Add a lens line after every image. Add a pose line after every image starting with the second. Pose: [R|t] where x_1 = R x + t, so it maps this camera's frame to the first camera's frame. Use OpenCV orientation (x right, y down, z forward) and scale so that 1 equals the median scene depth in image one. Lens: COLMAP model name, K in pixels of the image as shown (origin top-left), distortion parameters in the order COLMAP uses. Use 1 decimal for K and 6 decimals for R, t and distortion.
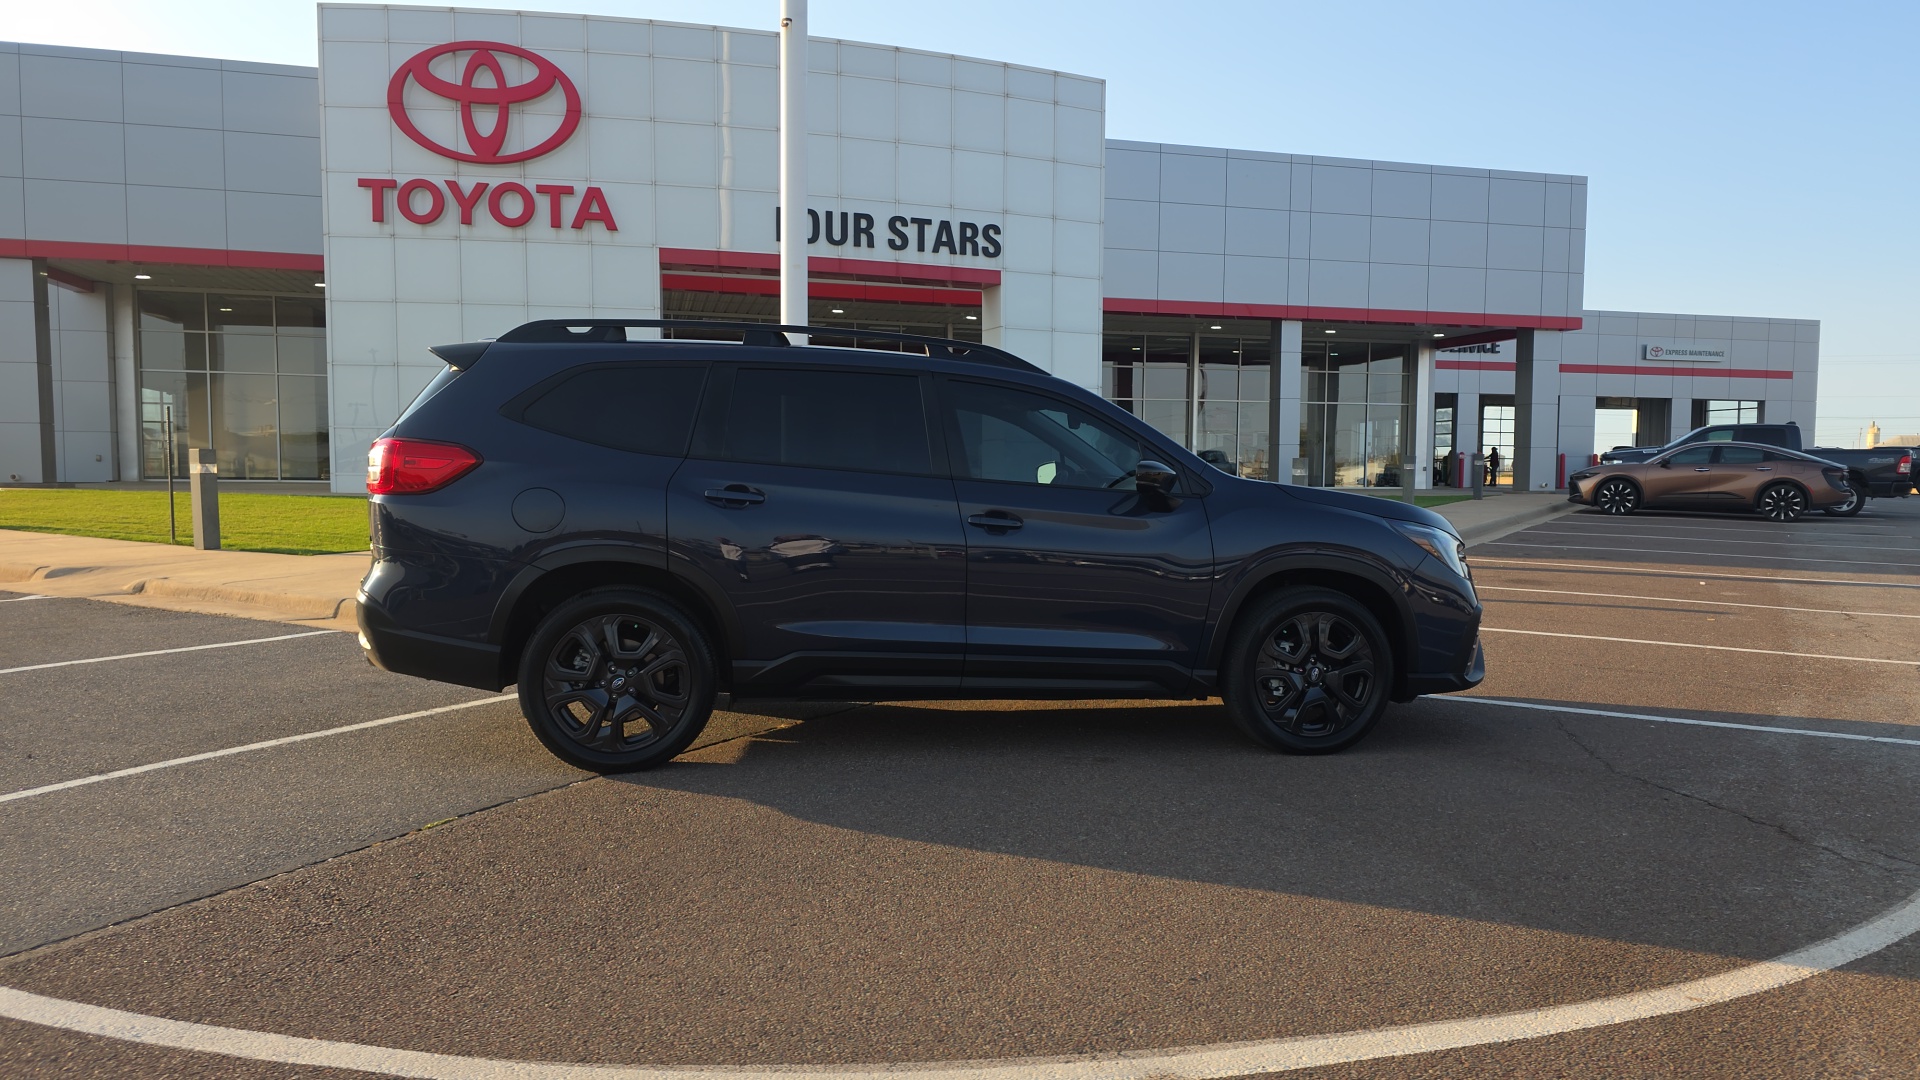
lens RADIAL K [[1266.9, 0, 1015.8], [0, 1266.9, 544.5], [0, 0, 1]] dist [0.083142, -0.088890]
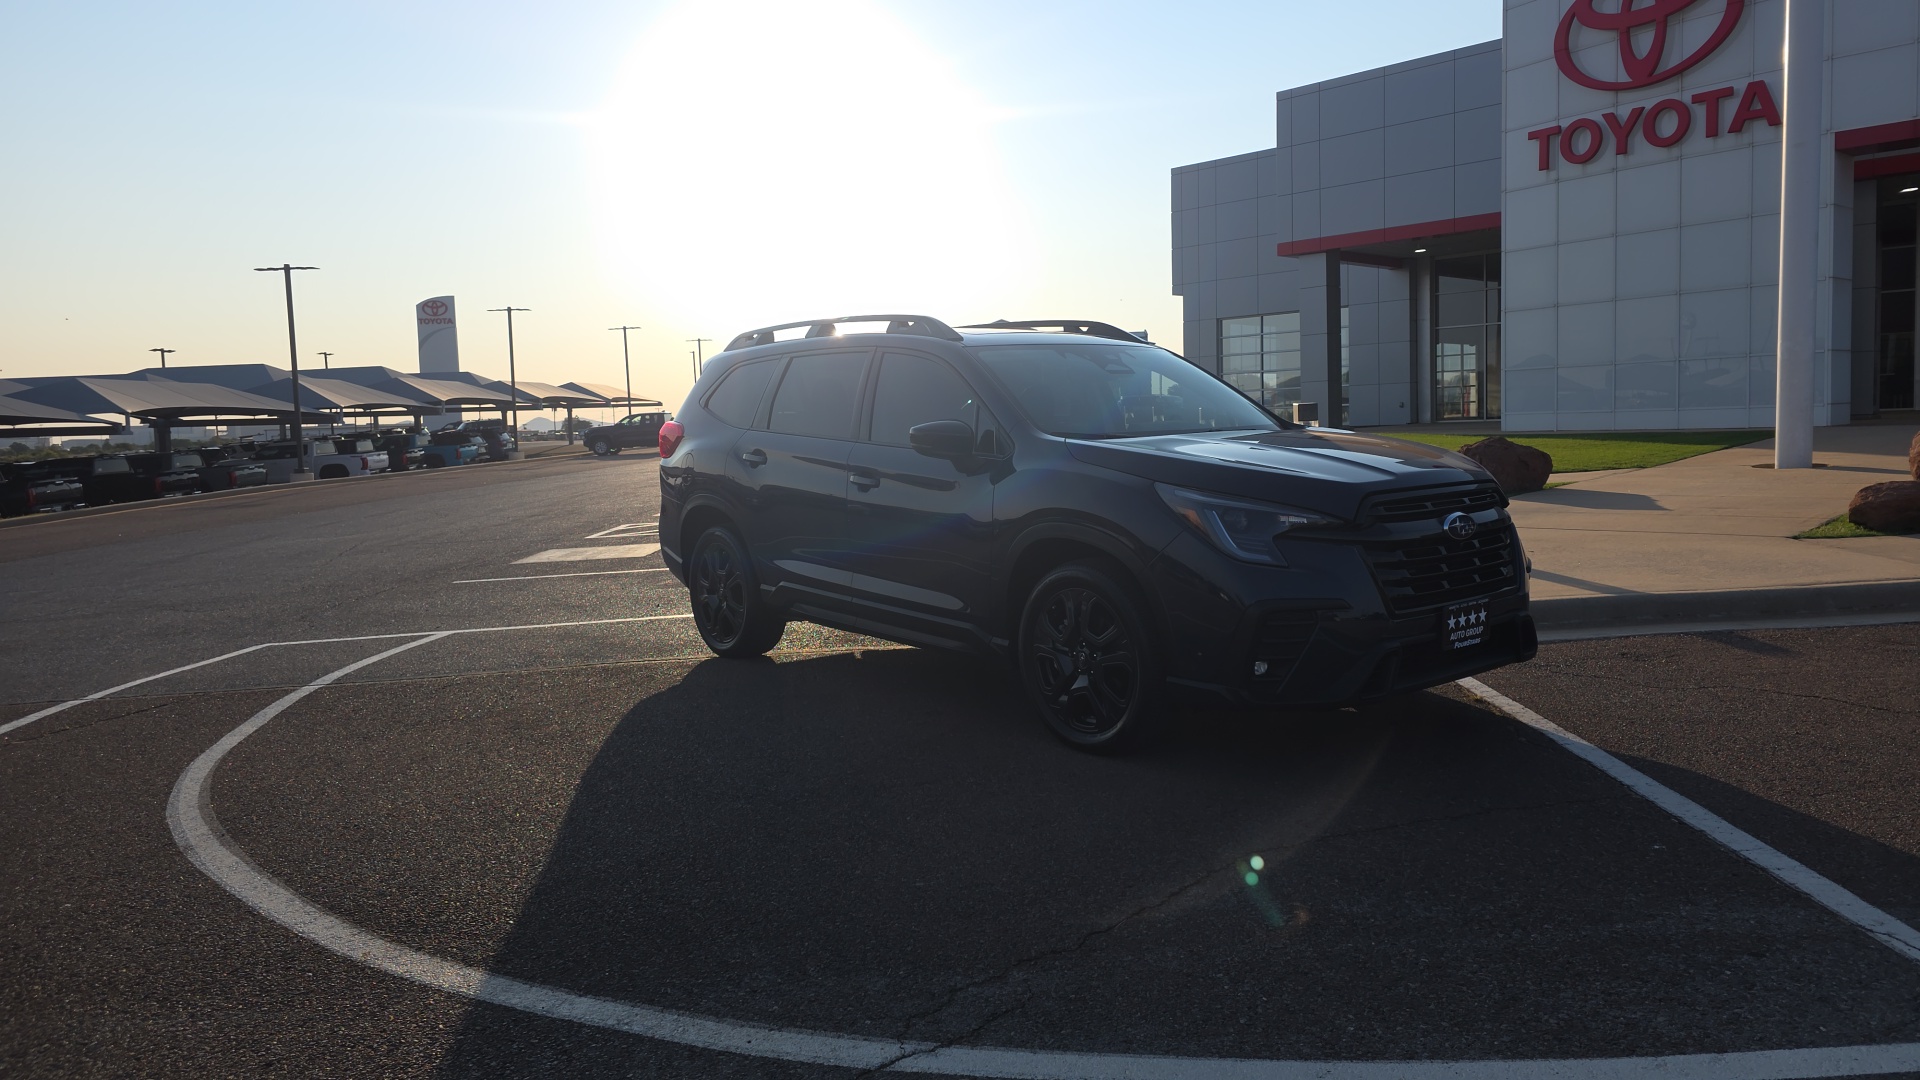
lens RADIAL K [[1283.8, 0, 1051.8], [0, 1283.8, 534.6], [0, 0, 1]] dist [0.007942, 0.001019]
pose [[0.515696, 0.049501, -0.855341, 0.203779], [-0.009242, 0.998593, 0.052219, -0.005995], [0.856722, -0.019024, 0.515427, 0.113514]]
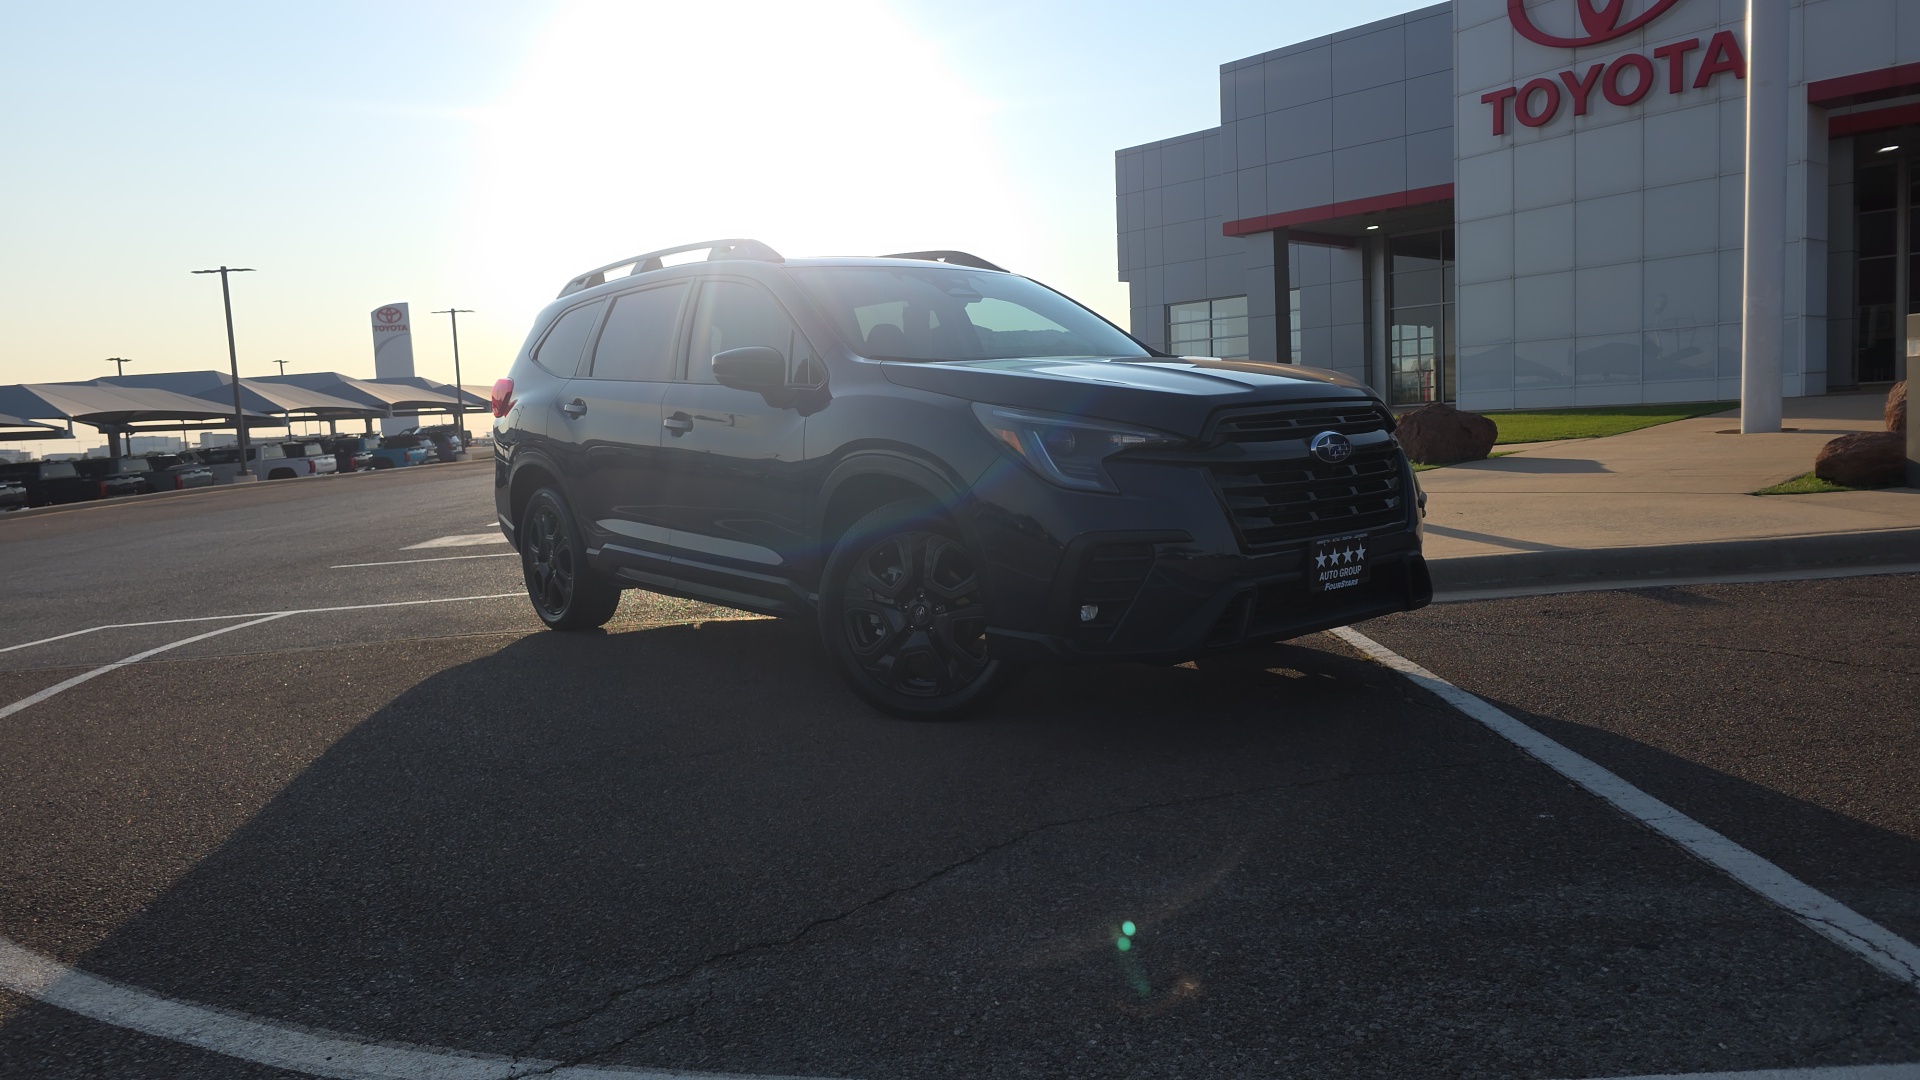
lens RADIAL K [[1284.7, 0, 962.4], [0, 1284.7, 564.0], [0, 0, 1]] dist [0.001608, -0.002839]
pose [[0.482738, 0.062201, -0.873553, 0.192429], [0.006906, 0.997173, 0.074819, 0.003699], [0.875738, -0.042151, 0.480944, 0.142596]]
